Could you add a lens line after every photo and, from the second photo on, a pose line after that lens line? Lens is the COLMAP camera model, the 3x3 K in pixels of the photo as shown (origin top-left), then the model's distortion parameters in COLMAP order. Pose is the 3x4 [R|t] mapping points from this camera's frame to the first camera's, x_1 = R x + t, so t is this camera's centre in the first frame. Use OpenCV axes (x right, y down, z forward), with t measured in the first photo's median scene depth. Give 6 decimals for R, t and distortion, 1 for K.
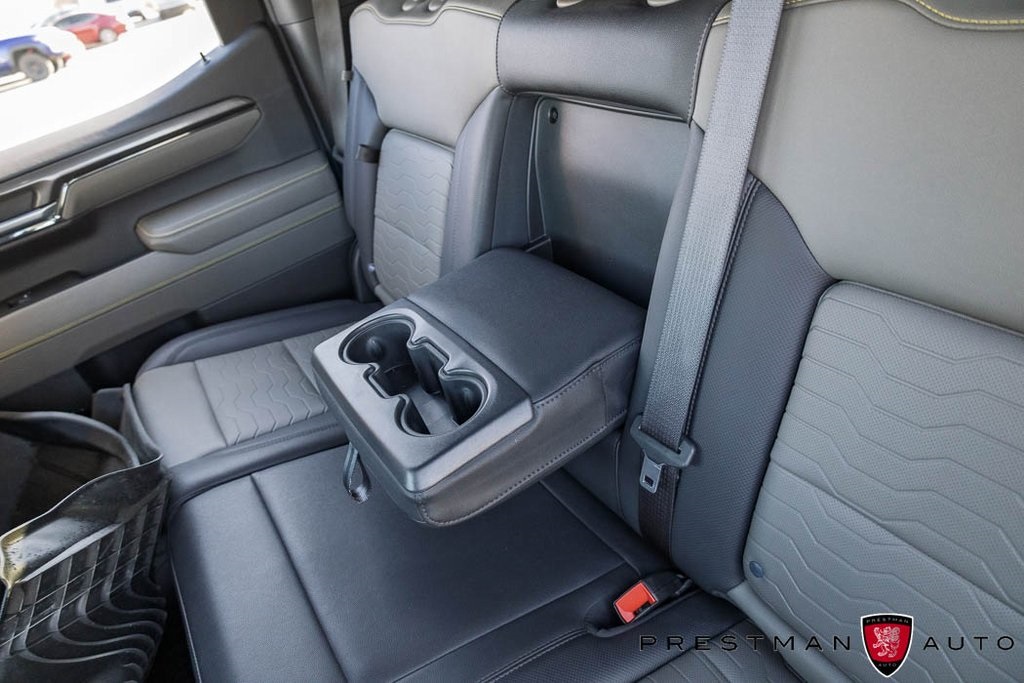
lens RADIAL K [[671.3, 0, 512.0], [0, 671.3, 341.5], [0, 0, 1]] dist [0.008727, 0.000646]
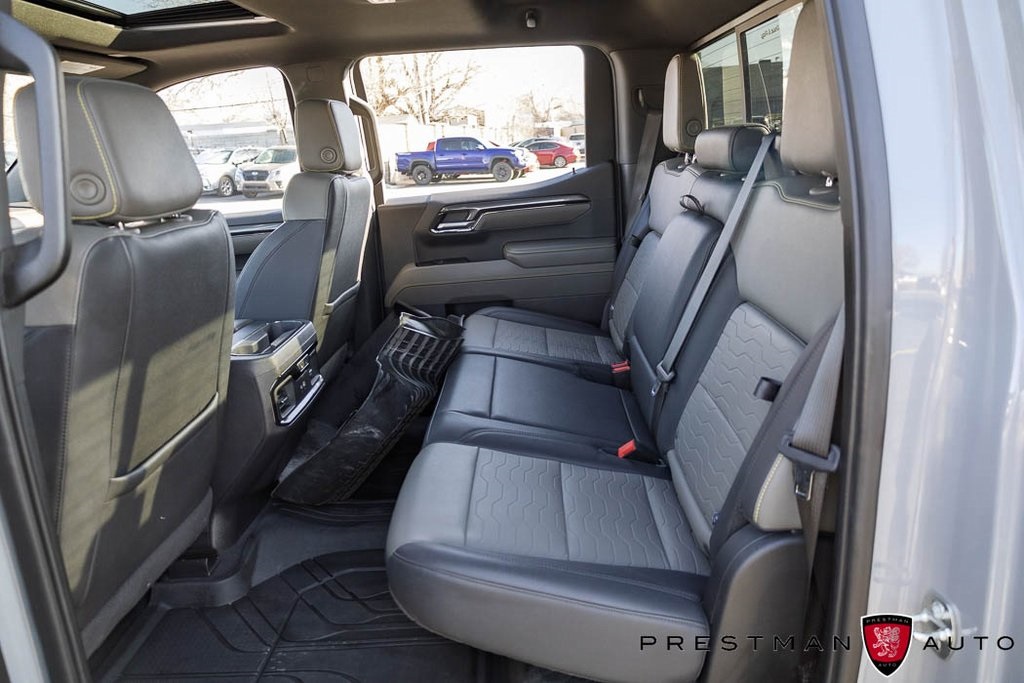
lens RADIAL K [[671.3, 0, 512.0], [0, 671.3, 341.5], [0, 0, 1]] dist [0.008727, 0.000646]
pose [[0.820052, 0.320640, -0.474030, 0.403222], [-0.414095, 0.904185, -0.104764, 0.246126], [0.395019, 0.282205, 0.874254, -0.505167]]
